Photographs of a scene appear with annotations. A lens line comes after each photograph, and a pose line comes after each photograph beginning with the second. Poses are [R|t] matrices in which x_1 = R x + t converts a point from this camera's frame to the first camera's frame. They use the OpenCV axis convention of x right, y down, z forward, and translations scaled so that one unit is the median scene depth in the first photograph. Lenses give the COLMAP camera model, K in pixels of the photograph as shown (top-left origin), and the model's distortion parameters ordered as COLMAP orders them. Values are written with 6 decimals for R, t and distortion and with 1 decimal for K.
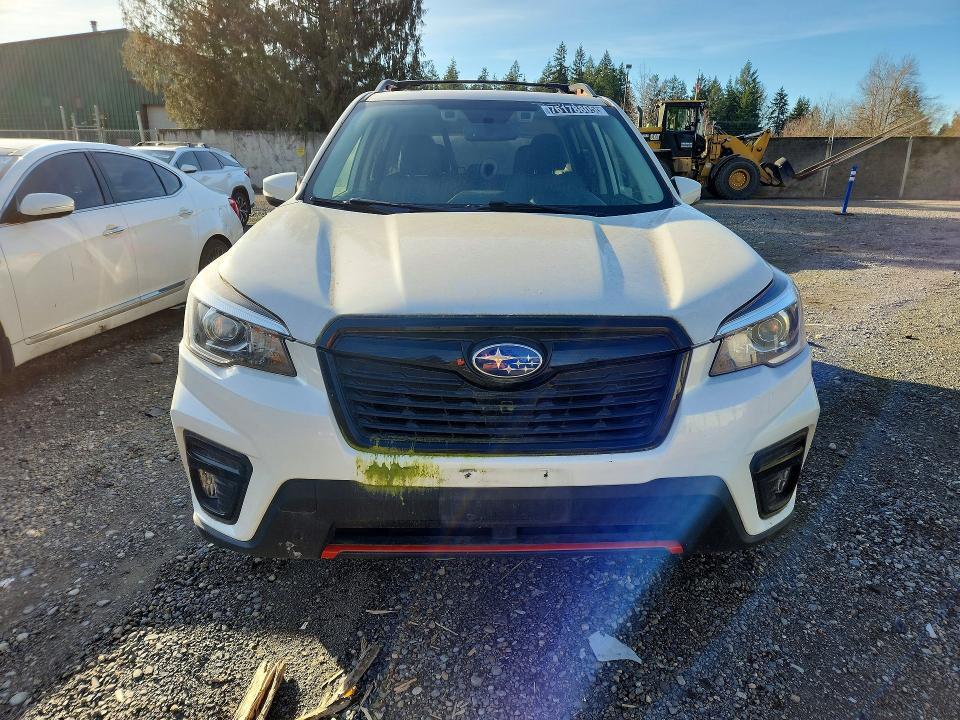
lens RADIAL K [[672.2, 0, 480.0], [0, 672.2, 360.0], [0, 0, 1]] dist [0.005804, -0.000115]
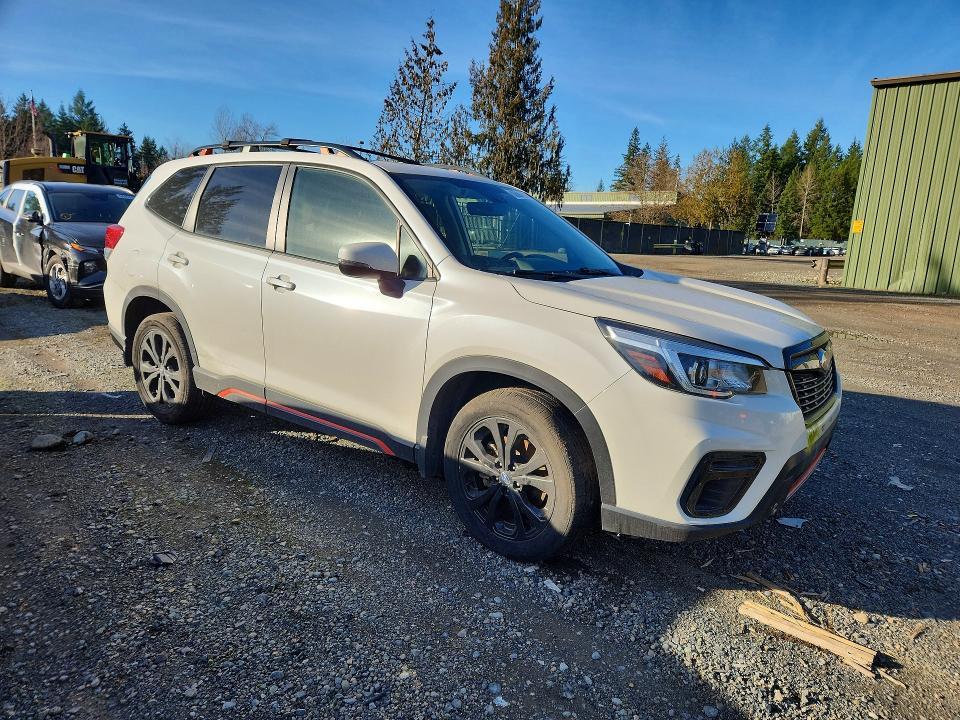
lens RADIAL K [[706.3, 0, 480.0], [0, 706.3, 360.0], [0, 0, 1]] dist [0.003861, 0.001961]
pose [[0.586385, -0.121216, 0.800911, -0.206173], [0.168717, 0.985332, 0.025602, -0.021007], [-0.792267, 0.120114, 0.598235, 0.059374]]
